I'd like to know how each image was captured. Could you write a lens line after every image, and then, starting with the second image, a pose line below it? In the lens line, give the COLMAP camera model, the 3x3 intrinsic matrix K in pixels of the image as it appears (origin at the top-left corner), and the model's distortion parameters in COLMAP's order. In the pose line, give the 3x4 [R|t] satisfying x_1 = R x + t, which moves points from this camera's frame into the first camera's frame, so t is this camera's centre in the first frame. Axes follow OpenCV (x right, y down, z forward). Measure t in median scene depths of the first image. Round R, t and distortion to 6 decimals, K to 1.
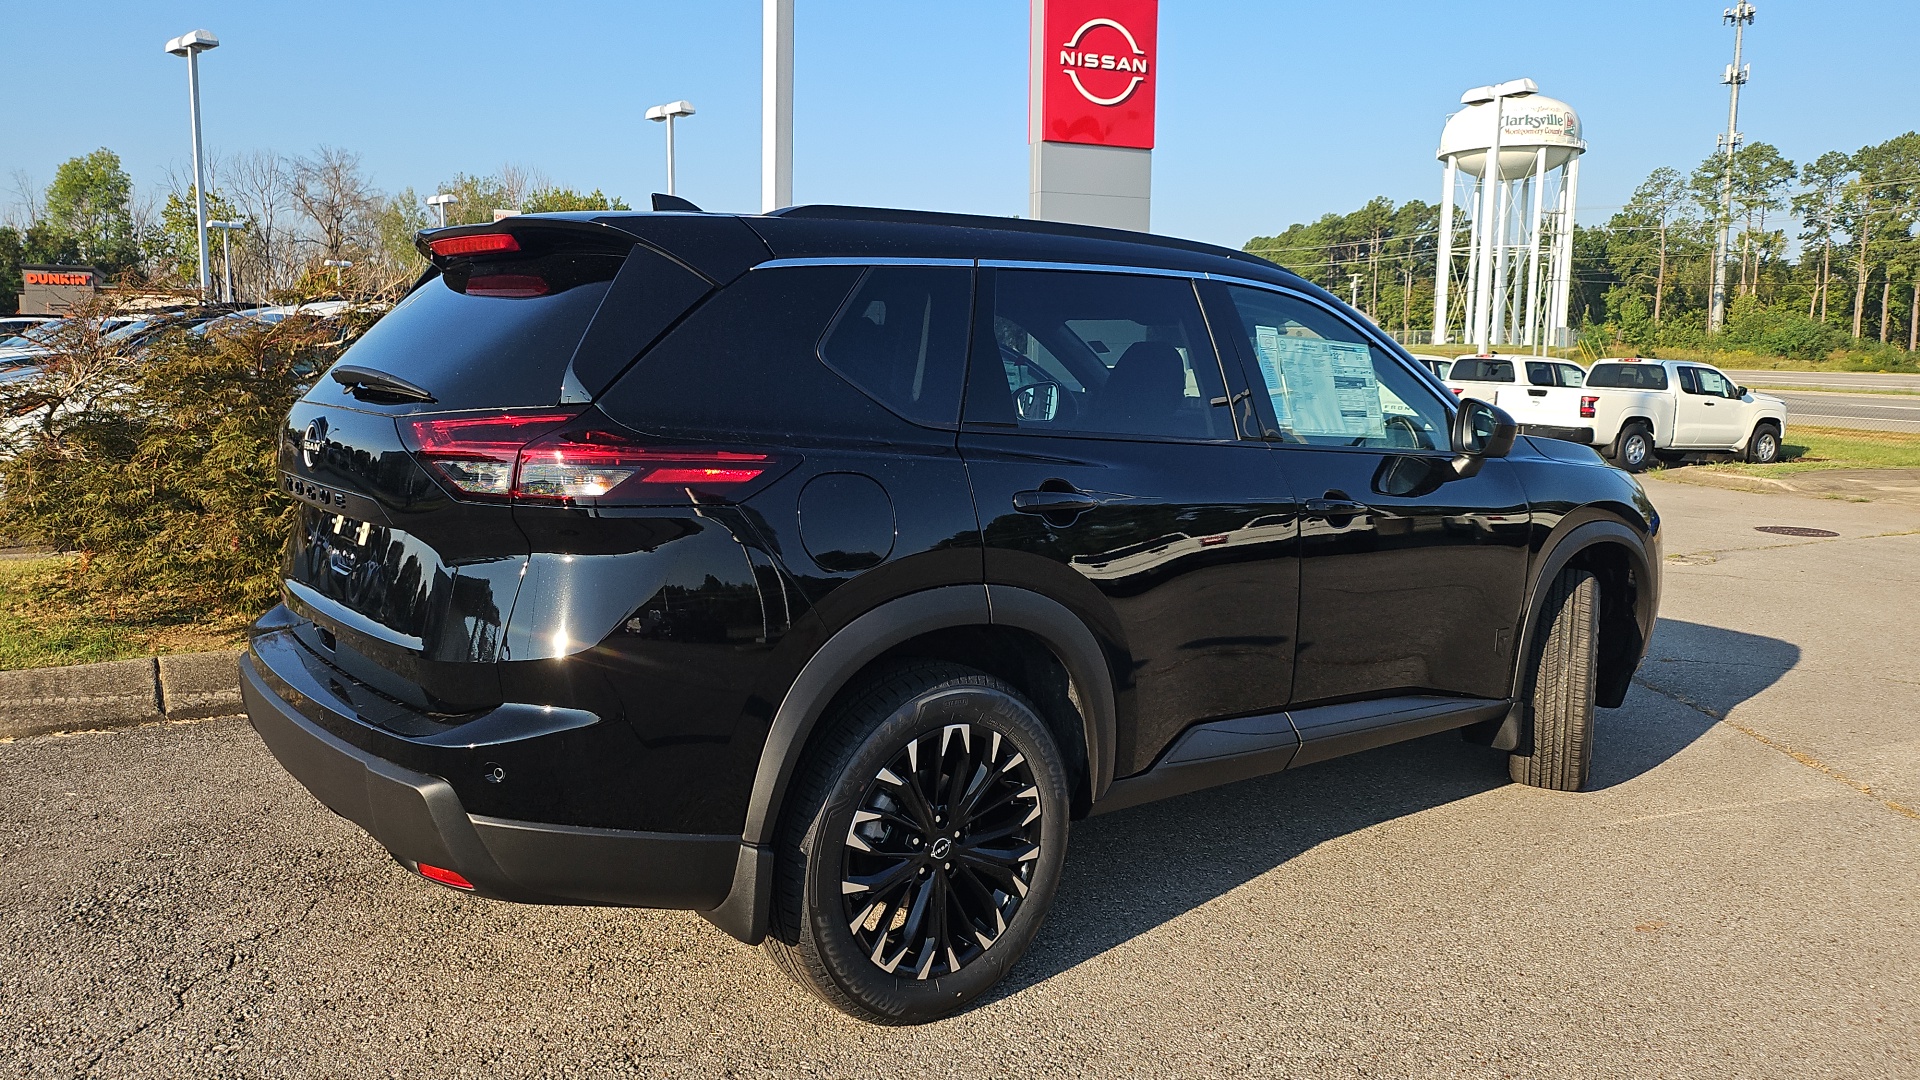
lens RADIAL K [[1350.0, 0, 964.1], [0, 1350.0, 524.3], [0, 0, 1]] dist [0.043158, -0.018671]
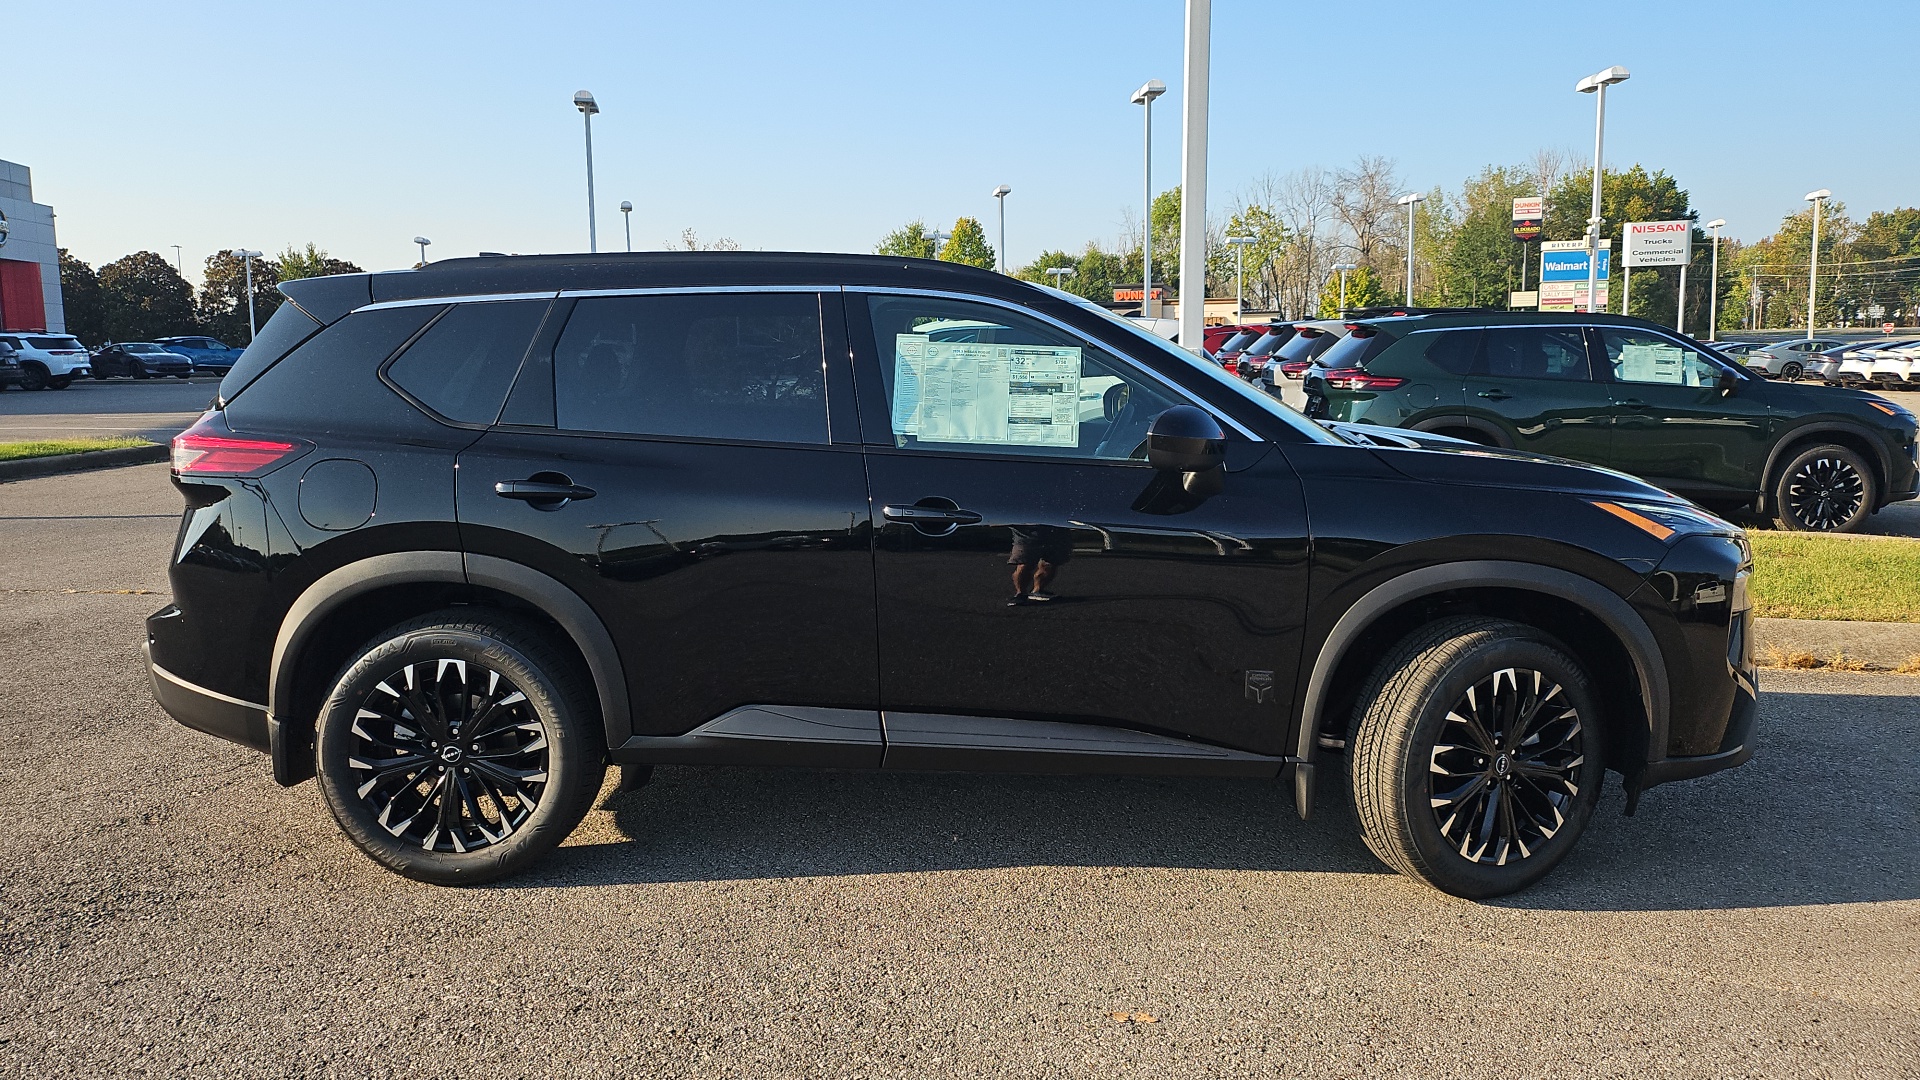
lens RADIAL K [[1350.0, 0, 986.3], [0, 1350.0, 524.9], [0, 0, 1]] dist [0.043158, -0.018671]
pose [[0.754451, 0.062095, -0.653413, 0.878251], [-0.058093, 0.997925, 0.027759, -0.032258], [0.653781, 0.017016, 0.756492, 0.255346]]
